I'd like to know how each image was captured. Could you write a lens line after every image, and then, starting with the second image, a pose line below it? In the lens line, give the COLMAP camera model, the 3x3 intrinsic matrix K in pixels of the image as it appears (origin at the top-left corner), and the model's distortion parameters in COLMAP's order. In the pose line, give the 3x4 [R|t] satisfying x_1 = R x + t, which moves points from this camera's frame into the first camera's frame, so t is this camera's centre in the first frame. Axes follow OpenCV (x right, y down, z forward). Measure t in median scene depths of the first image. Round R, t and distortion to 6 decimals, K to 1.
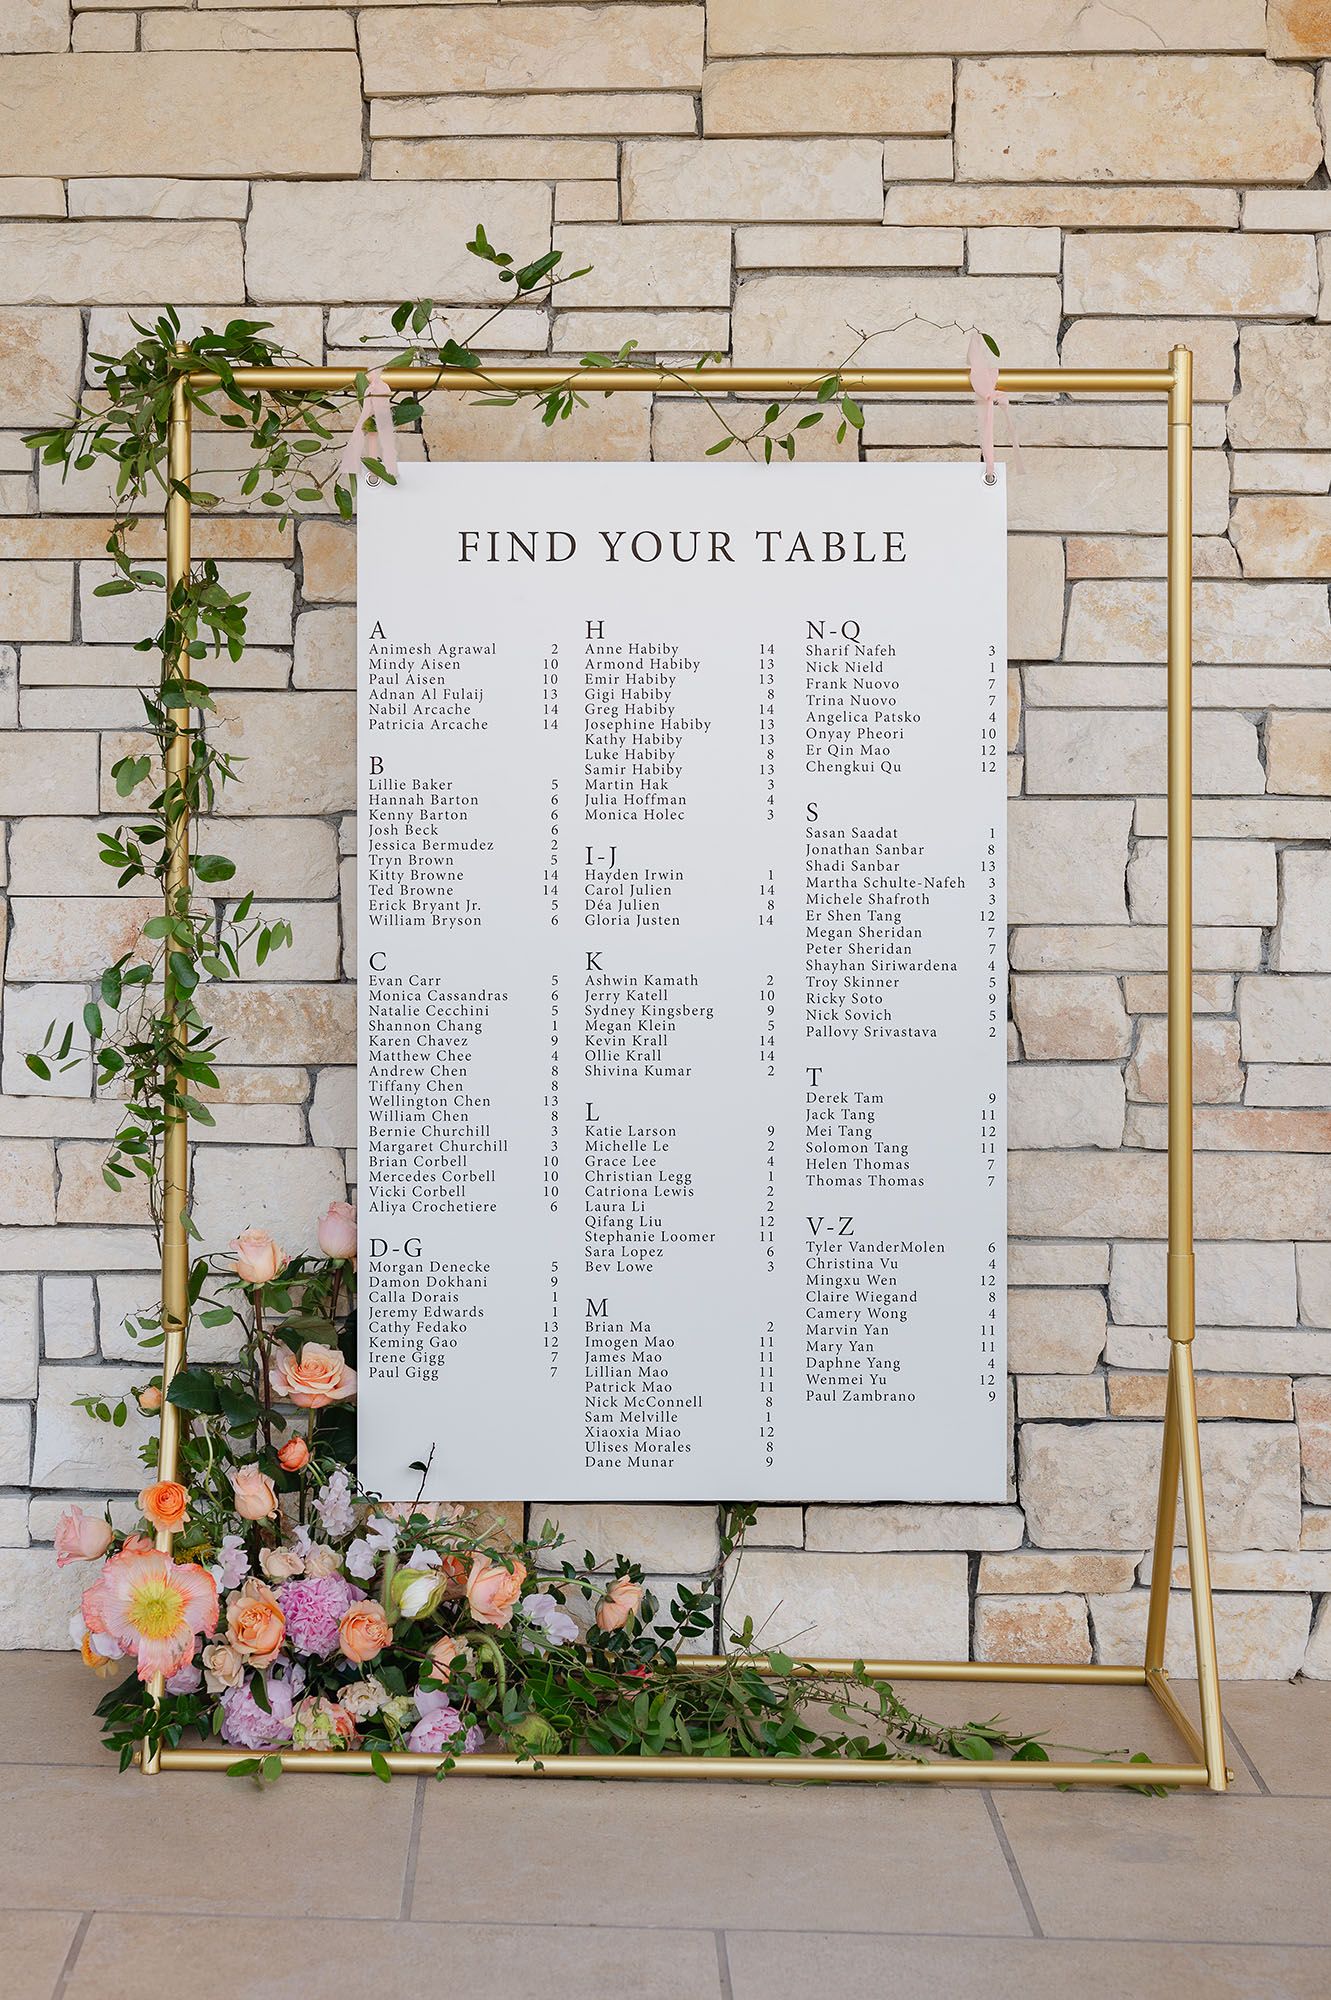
lens RADIAL K [[2647.6, 0, 663.7], [0, 2647.6, 999.4], [0, 0, 1]] dist [-0.006857, 0.000000]
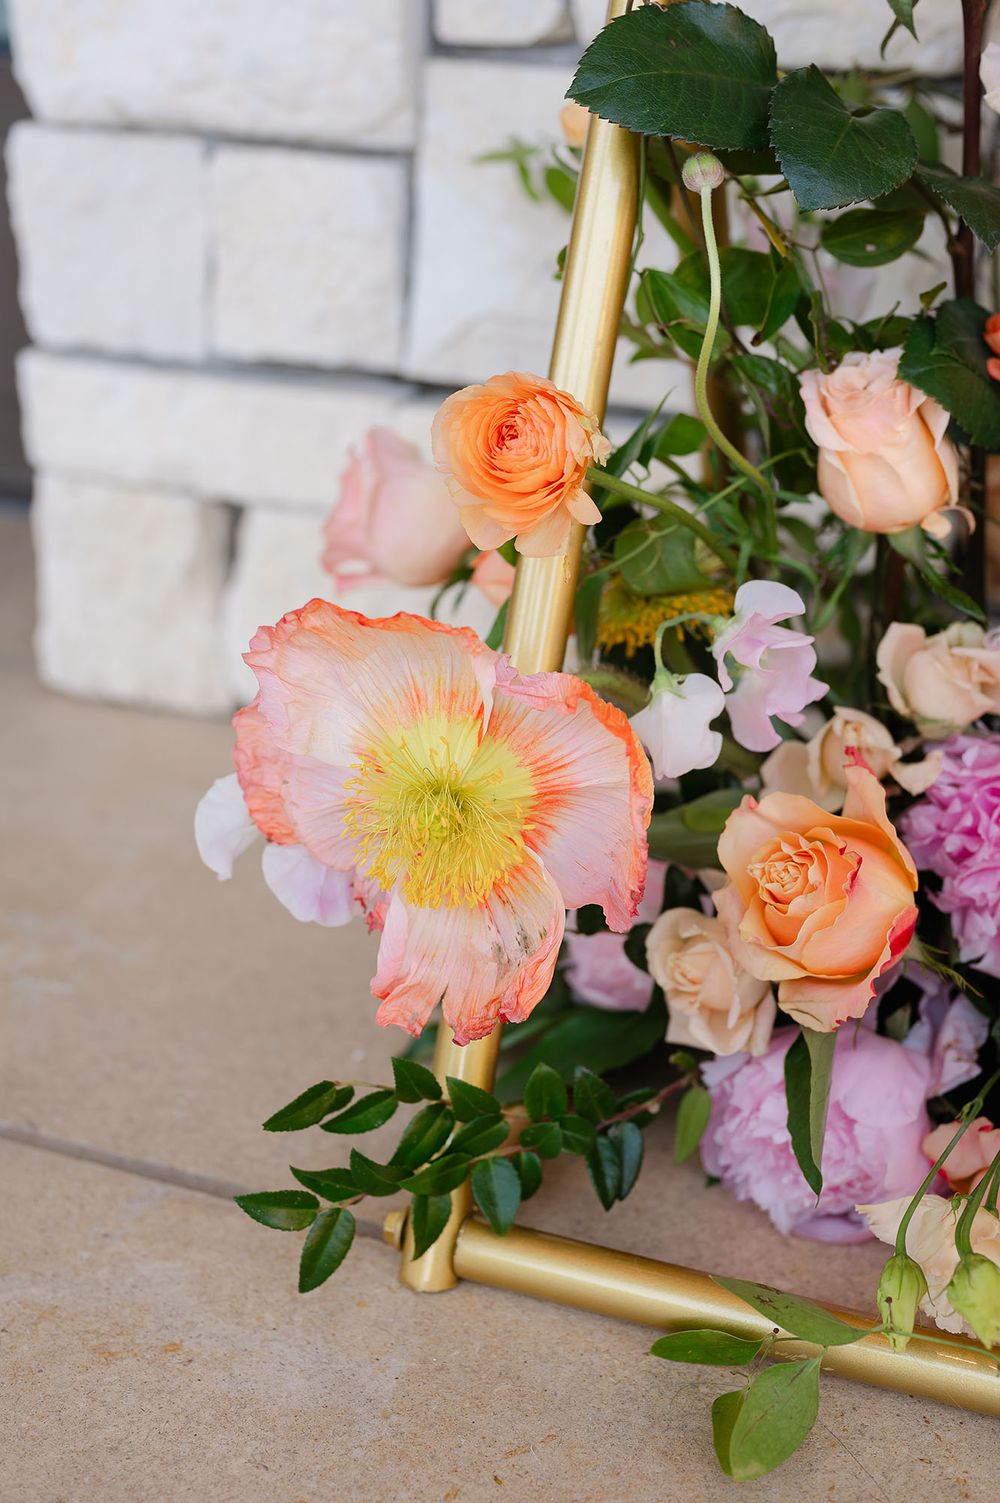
lens RADIAL K [[1989.7, 0, 496.9], [0, 1989.7, 750.7], [0, 0, 1]] dist [-0.006857, 0.000000]
pose [[0.865474, 0.168906, -0.471621, -0.079652], [0.006168, 0.937780, 0.347175, 0.141051], [0.500916, -0.303380, 0.810582, 0.790334]]
